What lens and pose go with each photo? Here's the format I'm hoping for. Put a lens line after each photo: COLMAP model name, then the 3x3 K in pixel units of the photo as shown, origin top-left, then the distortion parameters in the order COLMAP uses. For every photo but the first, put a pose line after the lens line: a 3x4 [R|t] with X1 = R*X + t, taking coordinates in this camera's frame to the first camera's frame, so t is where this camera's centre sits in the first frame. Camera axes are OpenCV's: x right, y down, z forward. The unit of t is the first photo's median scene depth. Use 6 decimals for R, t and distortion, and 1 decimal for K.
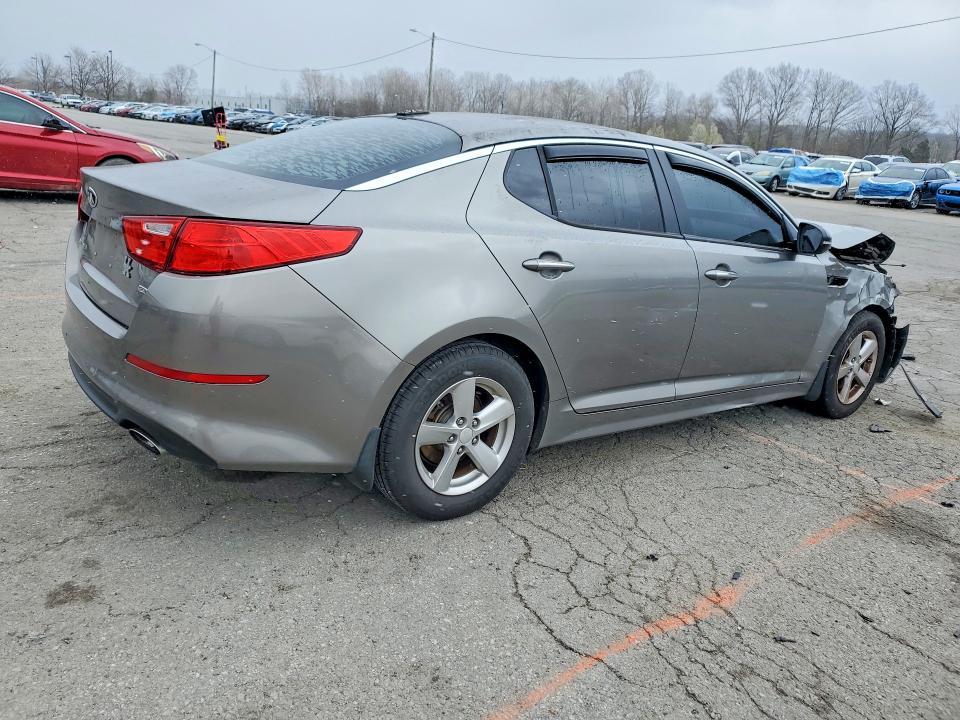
lens RADIAL K [[757.0, 0, 480.0], [0, 757.0, 360.0], [0, 0, 1]] dist [0.010041, 0.004315]
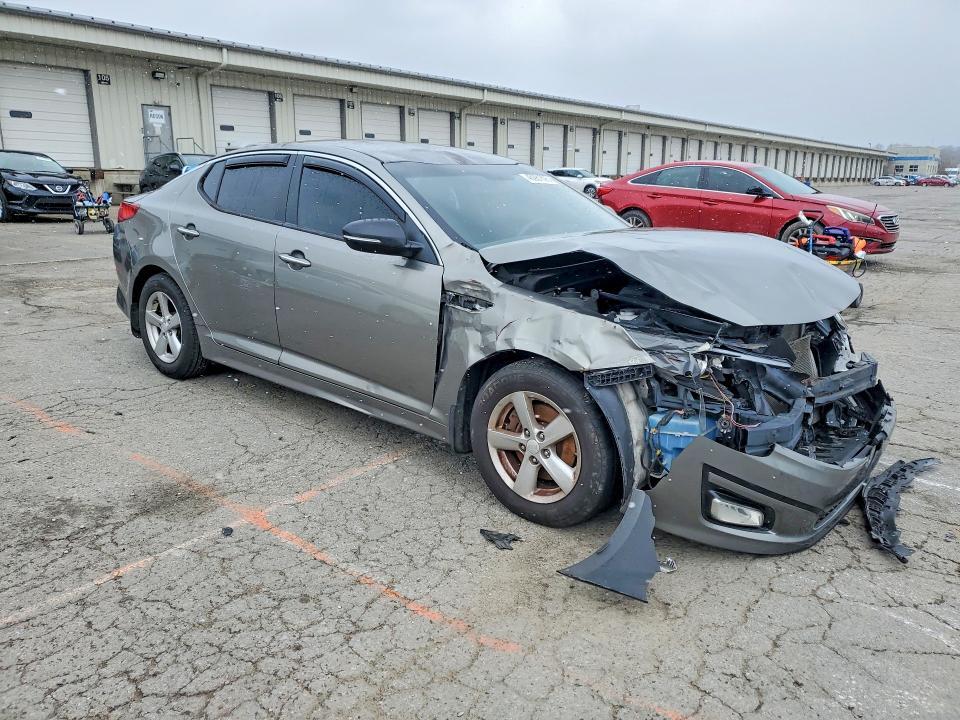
lens RADIAL K [[733.9, 0, 480.0], [0, 733.9, 360.0], [0, 0, 1]] dist [-0.009583, -0.004850]
pose [[0.208160, 0.157429, -0.965342, 1.268181], [-0.264959, 0.959135, 0.099283, -0.134189], [0.941523, 0.235109, 0.241366, 0.913293]]
